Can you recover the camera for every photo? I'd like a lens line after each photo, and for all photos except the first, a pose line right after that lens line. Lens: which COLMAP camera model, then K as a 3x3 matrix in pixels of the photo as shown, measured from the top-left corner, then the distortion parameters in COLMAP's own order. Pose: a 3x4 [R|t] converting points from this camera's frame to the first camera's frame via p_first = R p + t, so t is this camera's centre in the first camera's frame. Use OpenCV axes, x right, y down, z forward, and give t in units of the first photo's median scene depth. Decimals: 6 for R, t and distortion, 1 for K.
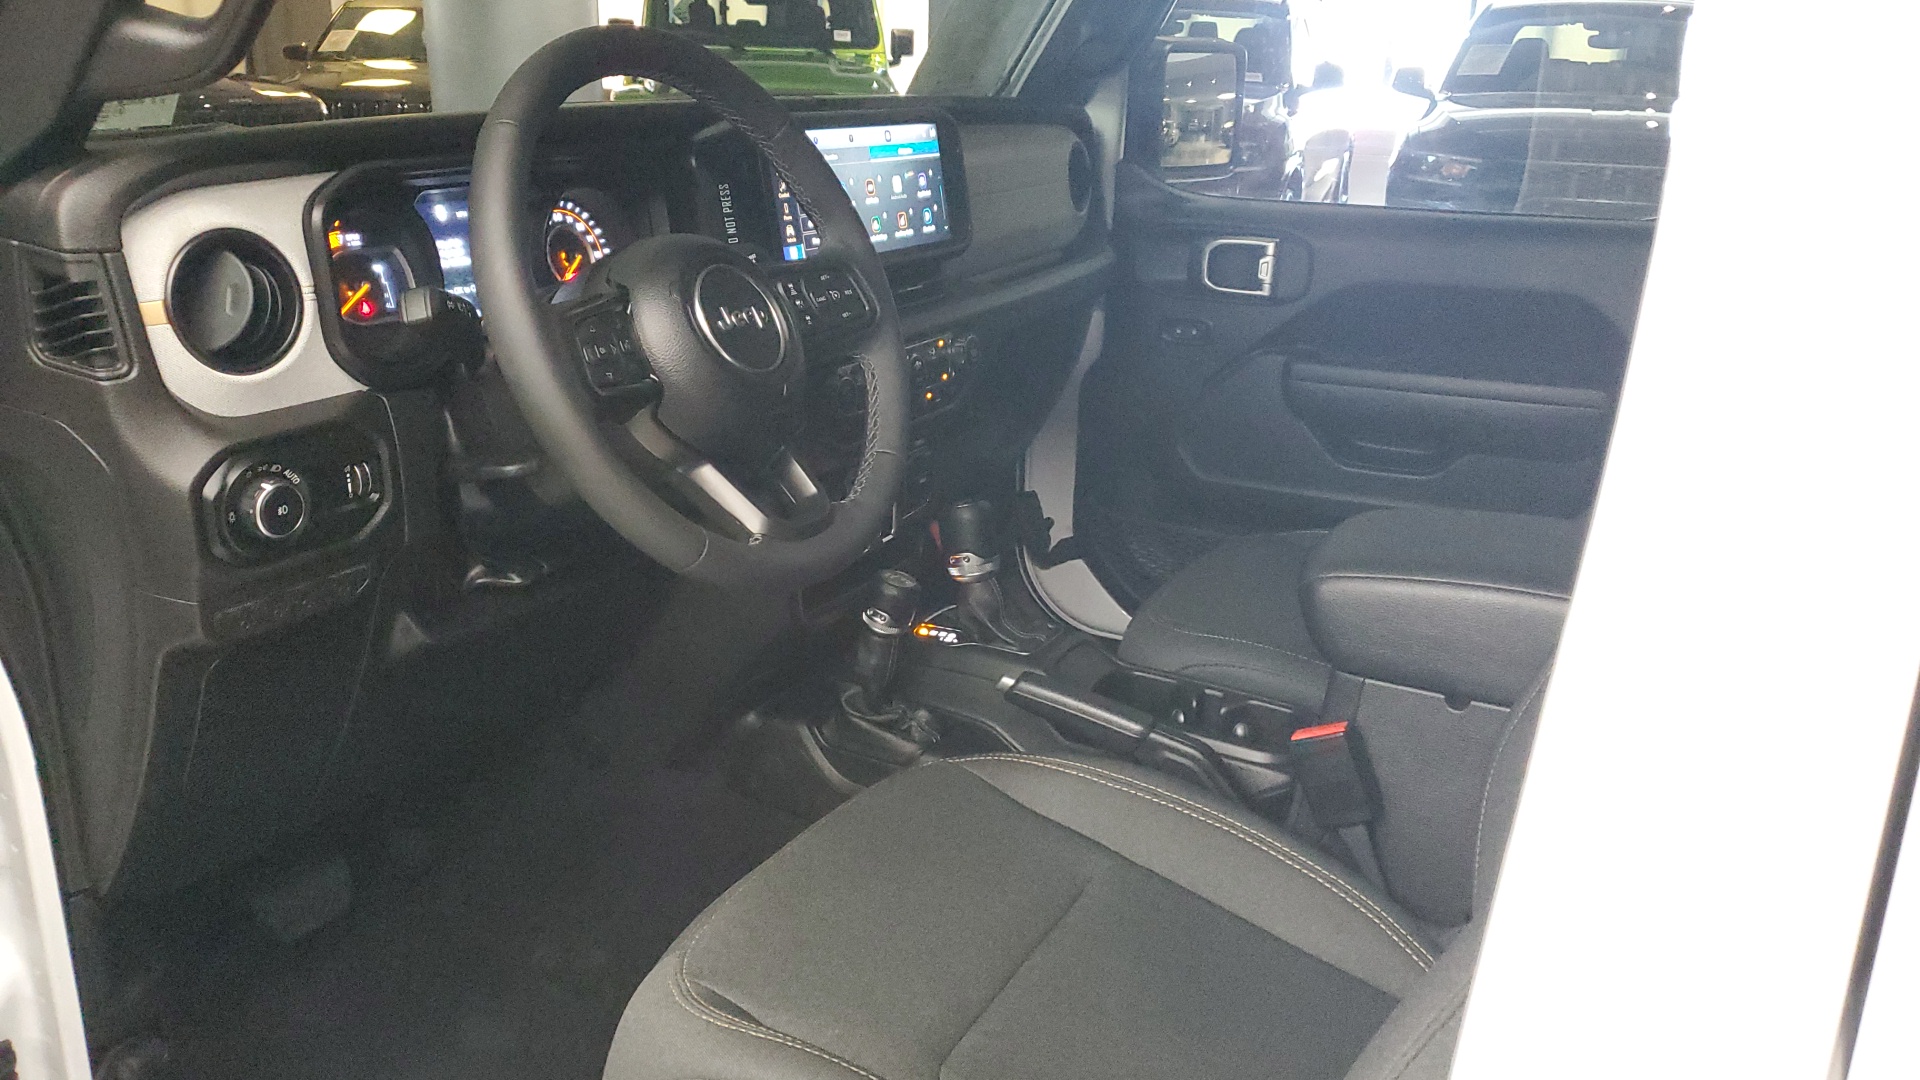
lens RADIAL K [[1495.3, 0, 960.0], [0, 1495.3, 540.0], [0, 0, 1]] dist [0.019866, 0.001535]
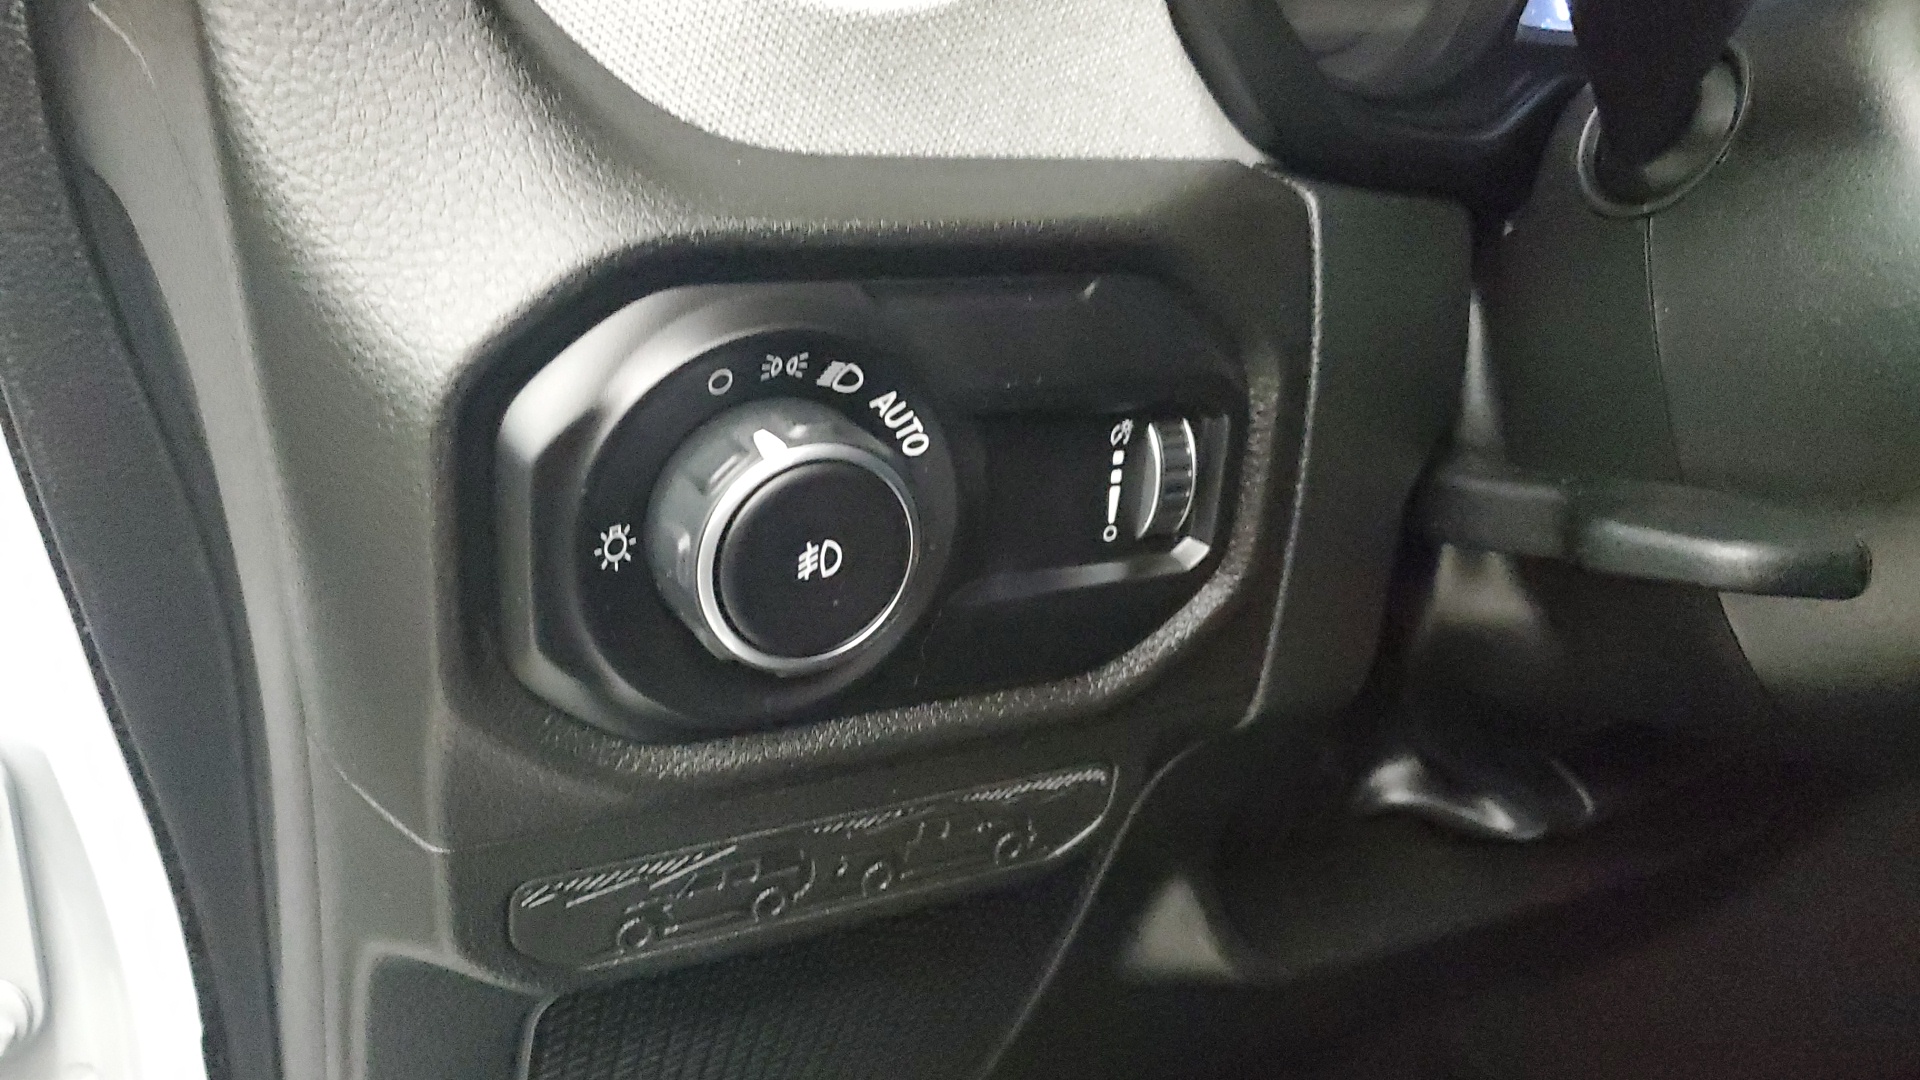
lens RADIAL K [[1479.2, 0, 960.0], [0, 1479.2, 540.0], [0, 0, 1]] dist [0.129117, -0.305116]
pose [[0.850451, 0.231382, -0.472436, -0.307156], [-0.223304, 0.971933, 0.074038, -0.041949], [0.476307, 0.042531, 0.878250, 0.763893]]
